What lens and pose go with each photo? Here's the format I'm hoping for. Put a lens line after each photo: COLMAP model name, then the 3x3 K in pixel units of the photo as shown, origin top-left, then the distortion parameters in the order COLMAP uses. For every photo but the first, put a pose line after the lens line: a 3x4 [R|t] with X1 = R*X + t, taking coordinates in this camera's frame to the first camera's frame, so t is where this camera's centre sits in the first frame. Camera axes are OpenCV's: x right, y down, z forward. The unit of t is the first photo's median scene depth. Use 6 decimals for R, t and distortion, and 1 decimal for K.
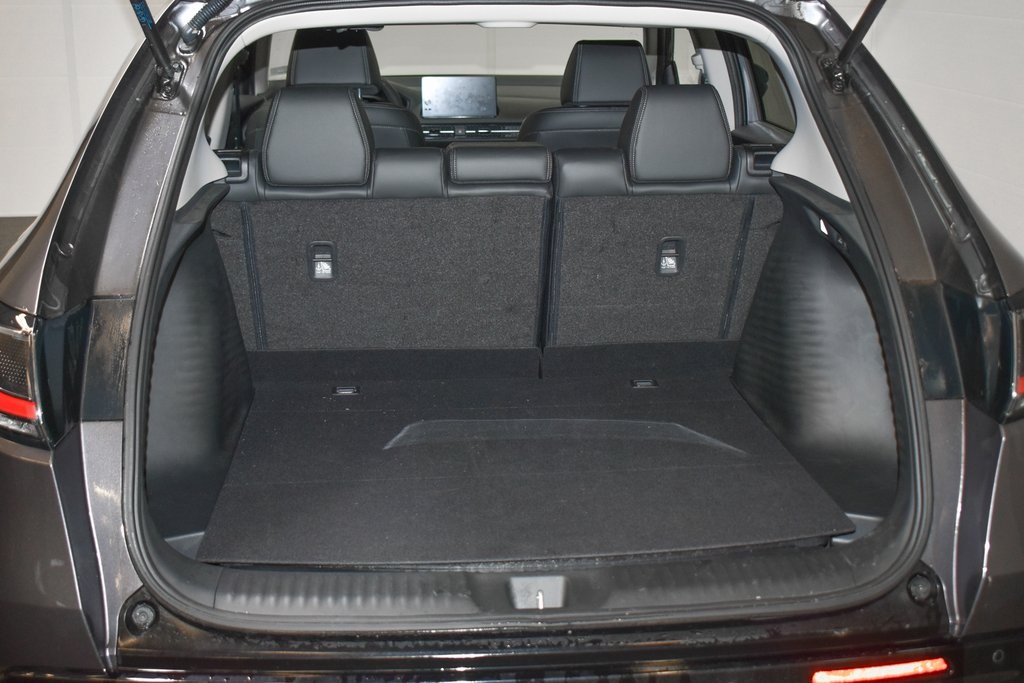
lens RADIAL K [[1266.0, 0, 510.0], [0, 1266.0, 341.4], [0, 0, 1]] dist [-0.016513, 0.000000]
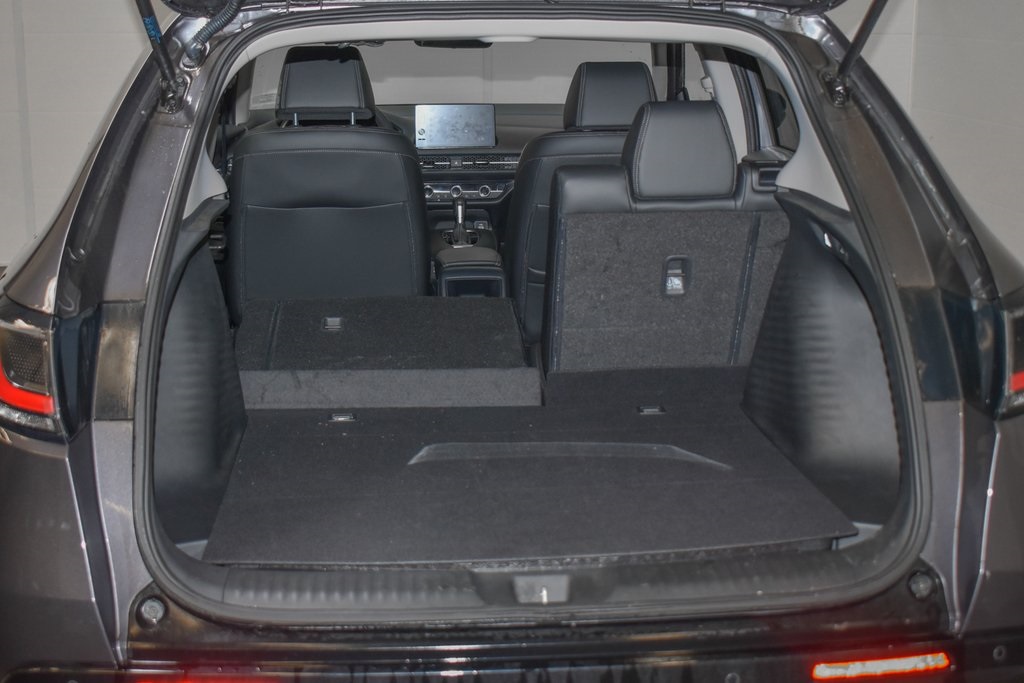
lens RADIAL K [[1507.5, 0, 513.2], [0, 1507.5, 341.4], [0, 0, 1]] dist [-0.013357, 0.000000]
pose [[0.999987, -0.003220, 0.003965, -0.004463], [0.003462, 0.998036, -0.062548, 0.066924], [-0.003756, 0.062561, 0.998034, -0.189245]]
